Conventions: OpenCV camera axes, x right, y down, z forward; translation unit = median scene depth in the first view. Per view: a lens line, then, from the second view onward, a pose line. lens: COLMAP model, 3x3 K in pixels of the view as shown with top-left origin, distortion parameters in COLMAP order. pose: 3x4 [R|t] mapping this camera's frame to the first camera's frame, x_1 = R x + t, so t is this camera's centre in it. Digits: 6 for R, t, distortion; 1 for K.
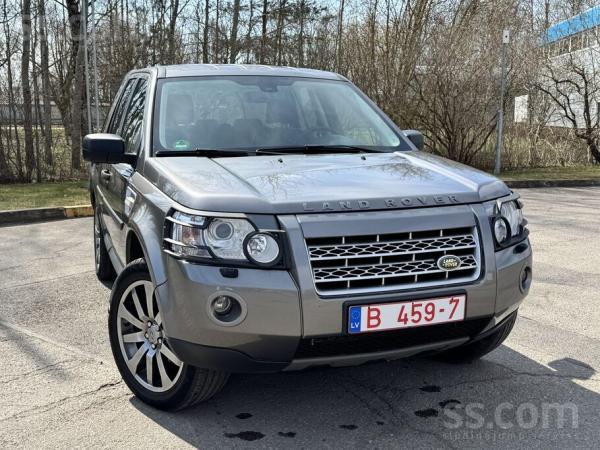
lens RADIAL K [[683.9, 0, 300.0], [0, 683.9, 225.0], [0, 0, 1]] dist [0.173665, -0.379703]
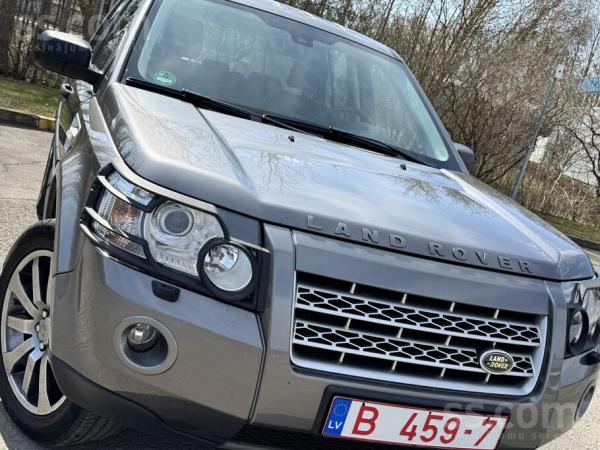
lens RADIAL K [[683.9, 0, 300.0], [0, 683.9, 225.0], [0, 0, 1]] dist [0.173665, -0.379703]
pose [[0.961222, 0.274643, 0.024953, -0.016302], [-0.275349, 0.960826, 0.031576, -0.039978], [-0.015304, -0.037222, 0.999190, 0.350069]]
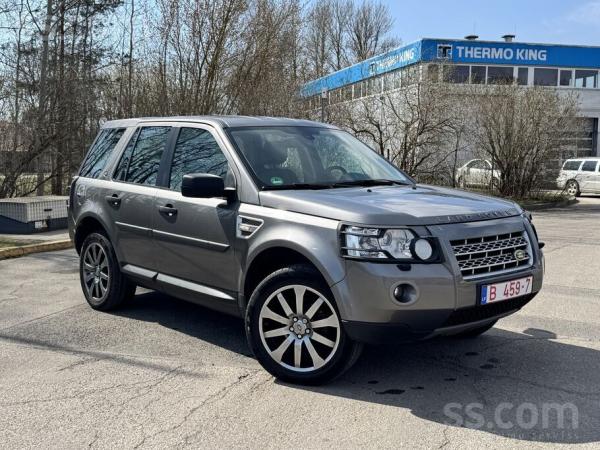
lens RADIAL K [[683.9, 0, 300.0], [0, 683.9, 225.0], [0, 0, 1]] dist [0.173665, -0.379703]
pose [[0.936835, -0.035139, 0.348002, -0.746646], [0.057087, 0.996961, -0.053012, 0.042921], [-0.345082, 0.069530, 0.935994, -0.235931]]
